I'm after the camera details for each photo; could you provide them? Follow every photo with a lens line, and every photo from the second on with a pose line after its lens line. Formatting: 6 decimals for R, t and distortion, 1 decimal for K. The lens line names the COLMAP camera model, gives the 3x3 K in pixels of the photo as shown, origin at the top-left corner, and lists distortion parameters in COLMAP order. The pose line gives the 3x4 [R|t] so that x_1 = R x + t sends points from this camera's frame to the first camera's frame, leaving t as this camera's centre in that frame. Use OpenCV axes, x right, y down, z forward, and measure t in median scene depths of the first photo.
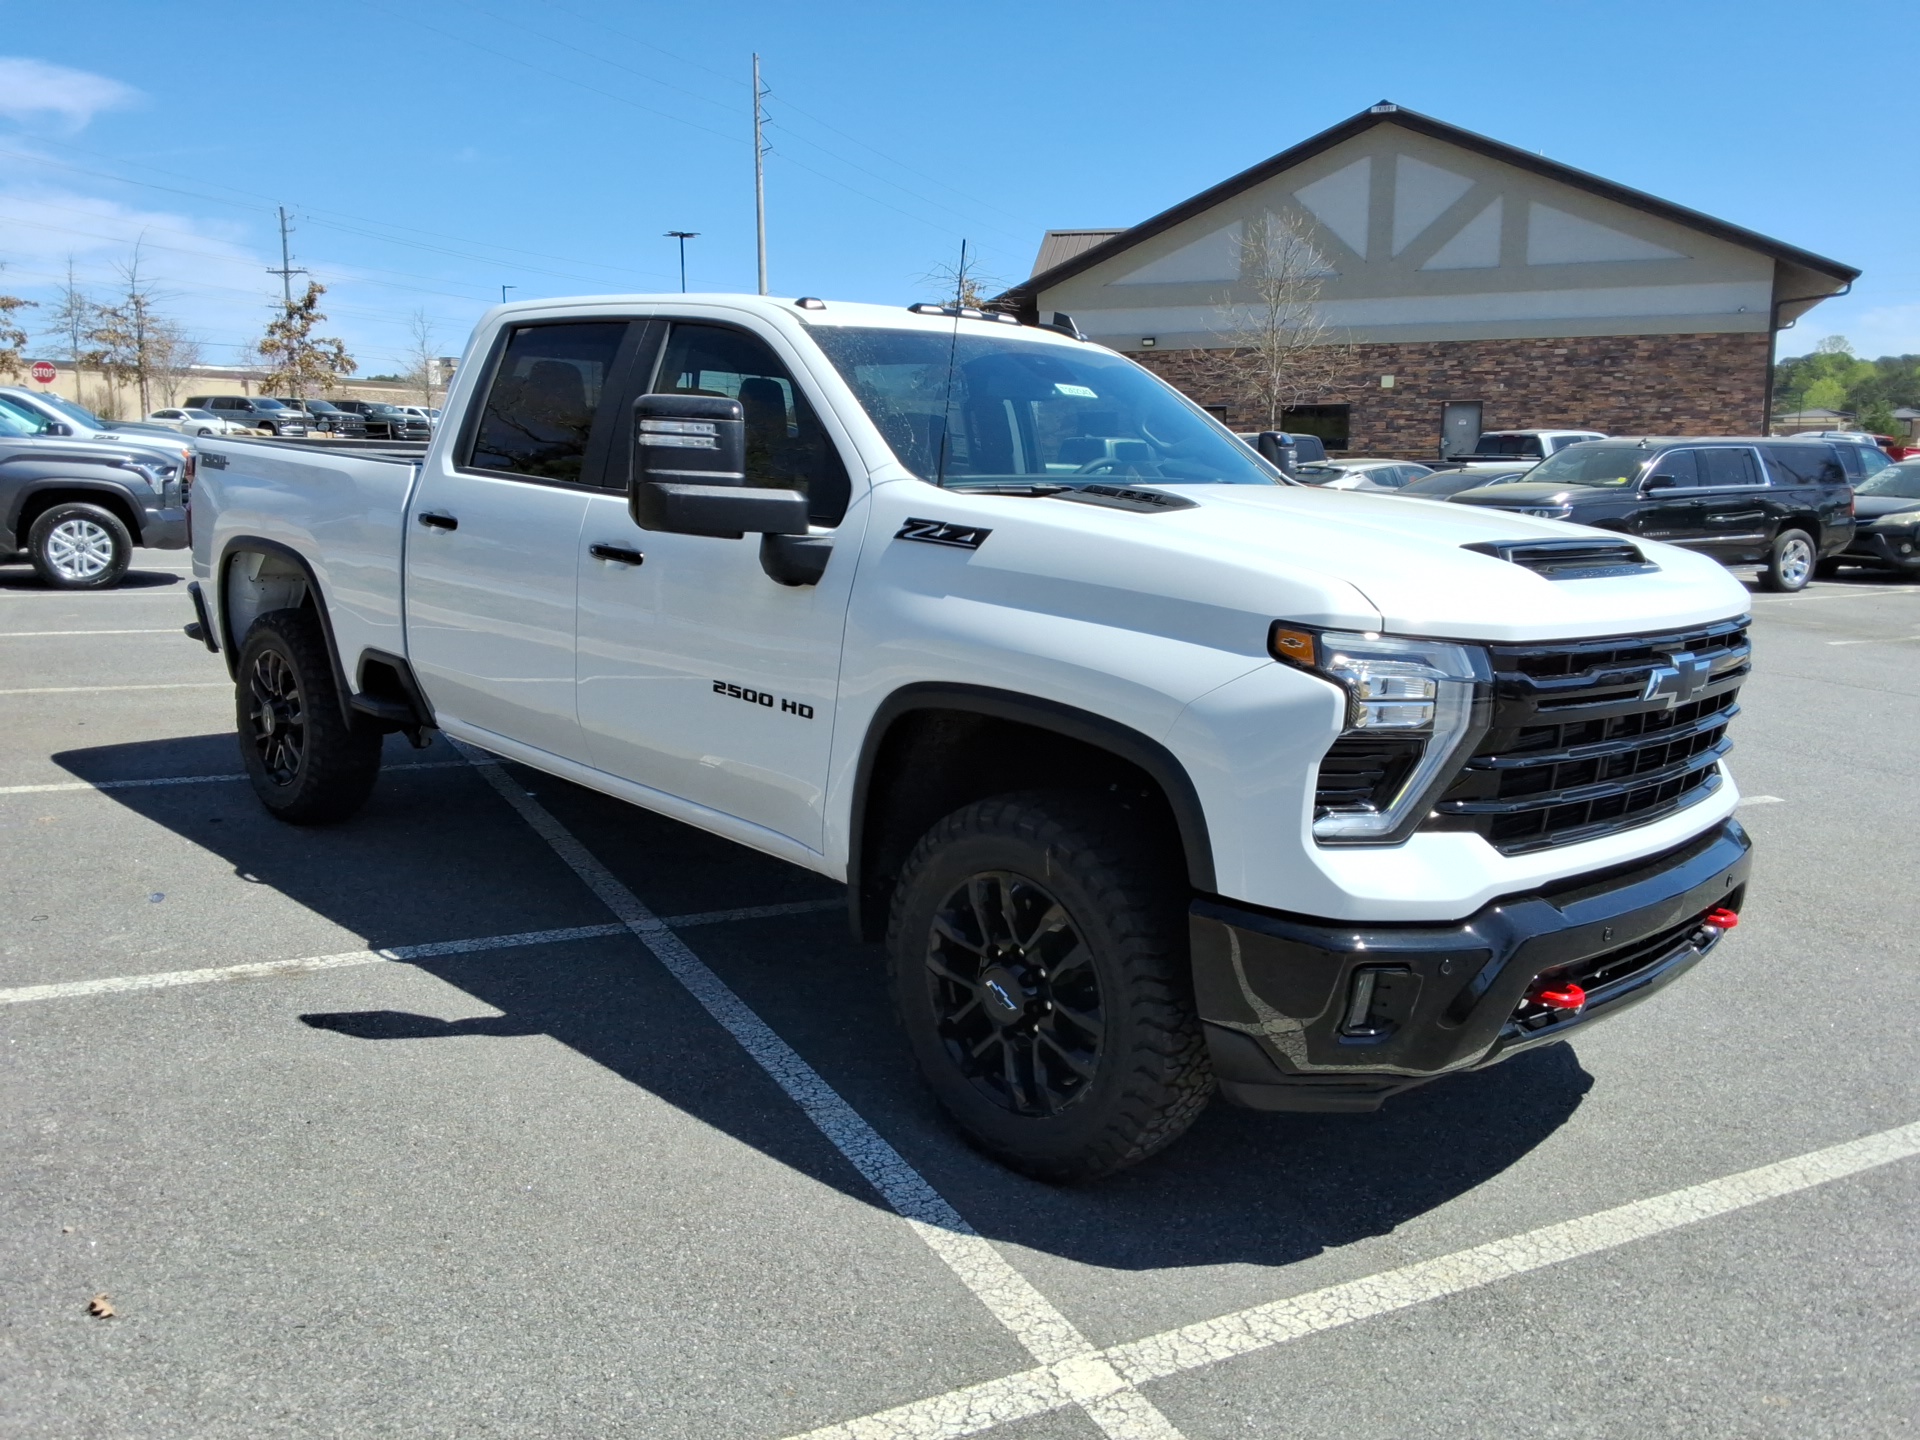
lens RADIAL K [[1545.2, 0, 972.9], [0, 1545.2, 705.6], [0, 0, 1]] dist [0.120252, -0.192866]
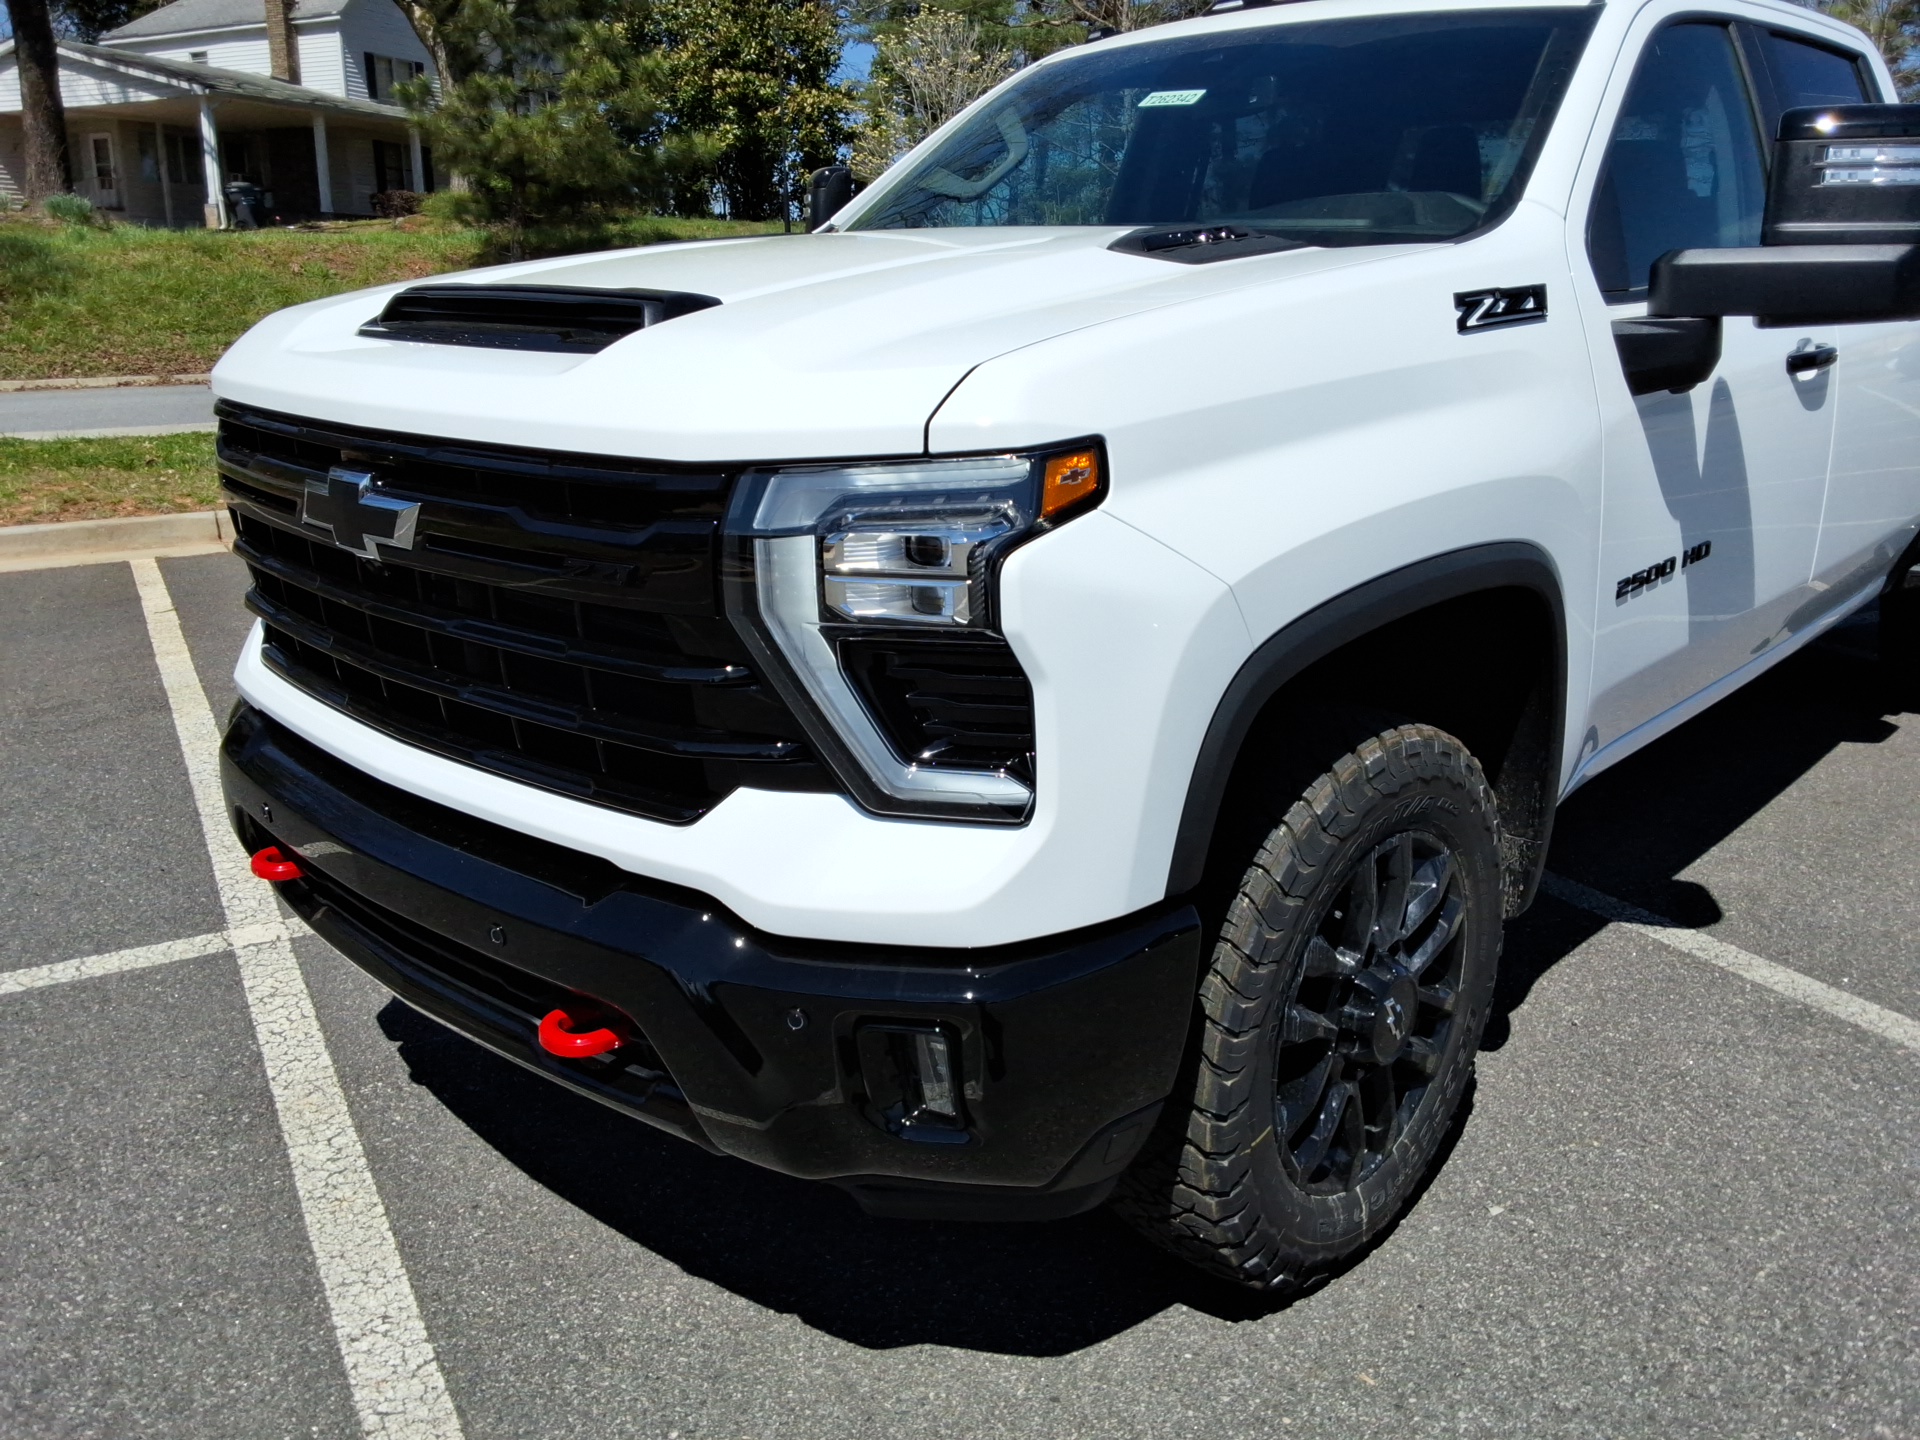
lens RADIAL K [[1545.0, 0, 971.1], [0, 1545.0, 707.9], [0, 0, 1]] dist [0.109154, -0.170882]
pose [[0.025098, 0.242777, -0.969757, 1.049143], [-0.156192, 0.959102, 0.236067, -0.122848], [0.987408, 0.145543, 0.061991, 1.186835]]
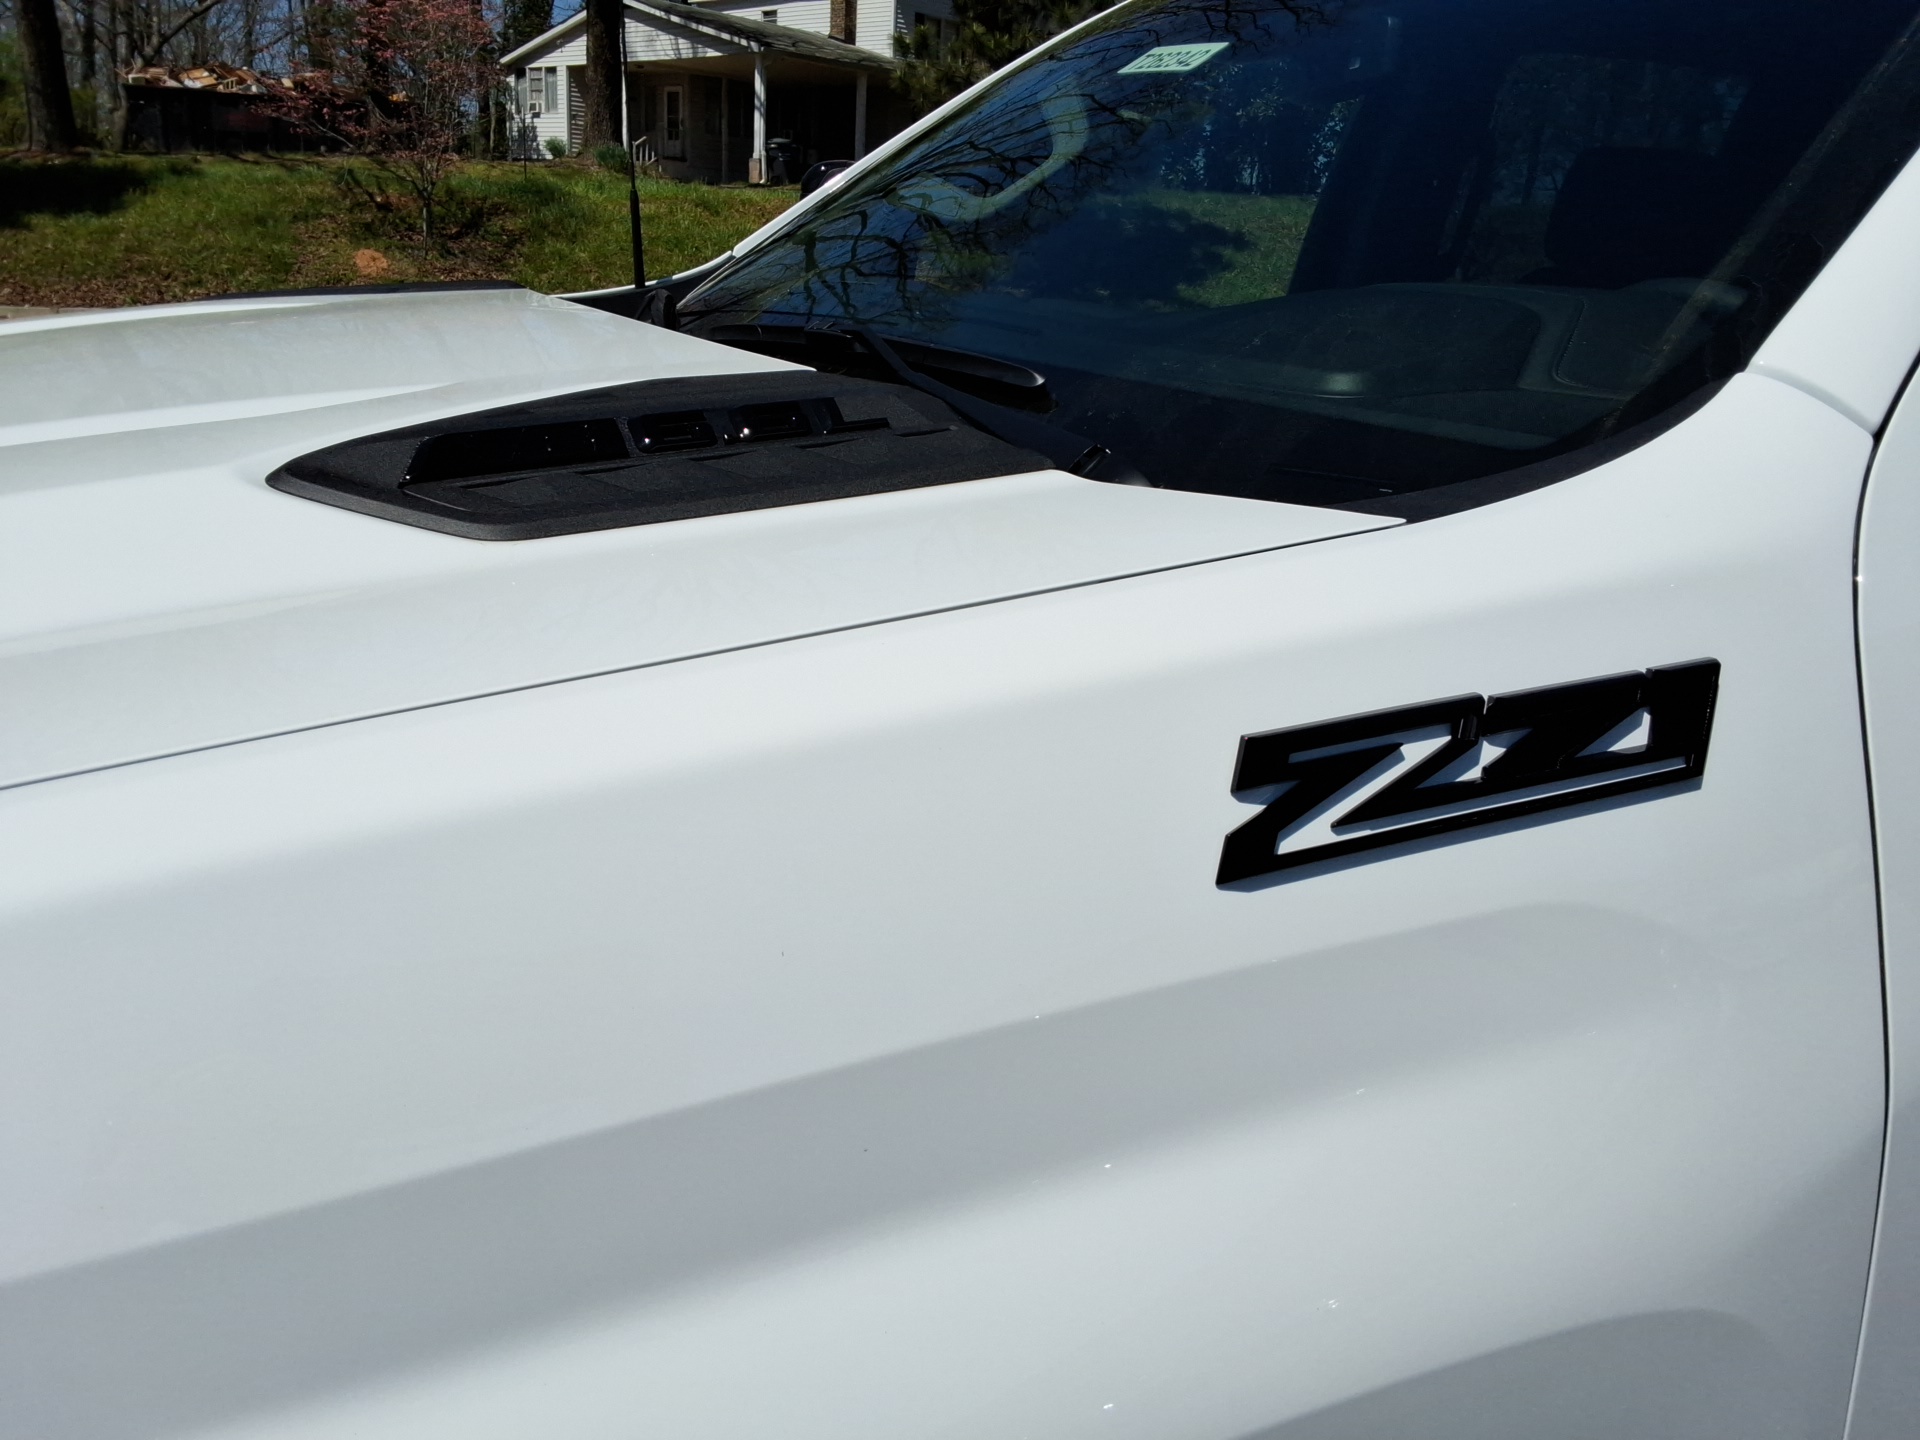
lens RADIAL K [[1545.2, 0, 972.9], [0, 1545.2, 705.6], [0, 0, 1]] dist [0.120252, -0.192866]
pose [[-0.298681, 0.242709, -0.922975, 0.597391], [-0.198879, 0.930059, 0.308930, -0.216891], [0.933401, 0.275832, -0.229521, 1.411944]]
